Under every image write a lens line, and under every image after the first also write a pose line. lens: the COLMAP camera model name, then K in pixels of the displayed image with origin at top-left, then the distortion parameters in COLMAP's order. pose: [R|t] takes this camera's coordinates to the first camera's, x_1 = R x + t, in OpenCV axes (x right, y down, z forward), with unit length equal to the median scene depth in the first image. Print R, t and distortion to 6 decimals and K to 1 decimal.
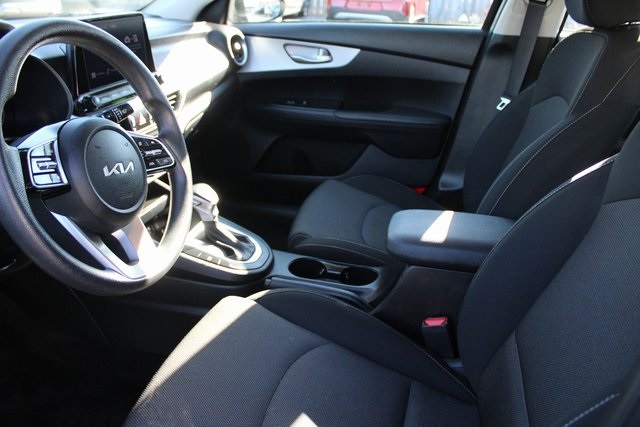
lens RADIAL K [[530.0, 0, 320.0], [0, 530.0, 213.5], [0, 0, 1]] dist [-0.136257, 0.007005]
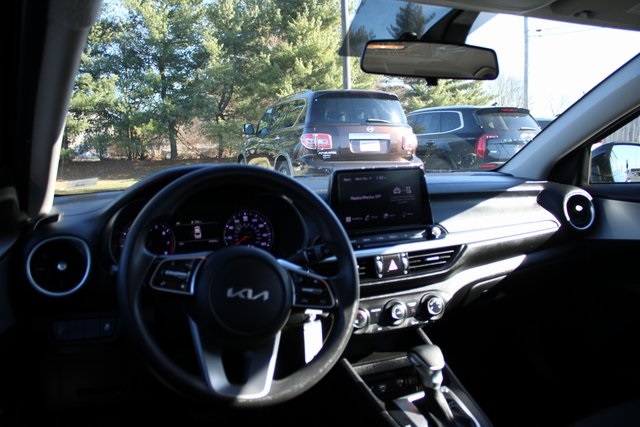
lens RADIAL K [[530.0, 0, 320.0], [0, 530.0, 213.5], [0, 0, 1]] dist [-0.136257, 0.007005]
pose [[0.608909, 0.039225, -0.792269, 0.354134], [-0.278821, 0.945627, -0.167474, -0.060453], [0.742622, 0.322878, 0.586738, 0.228667]]
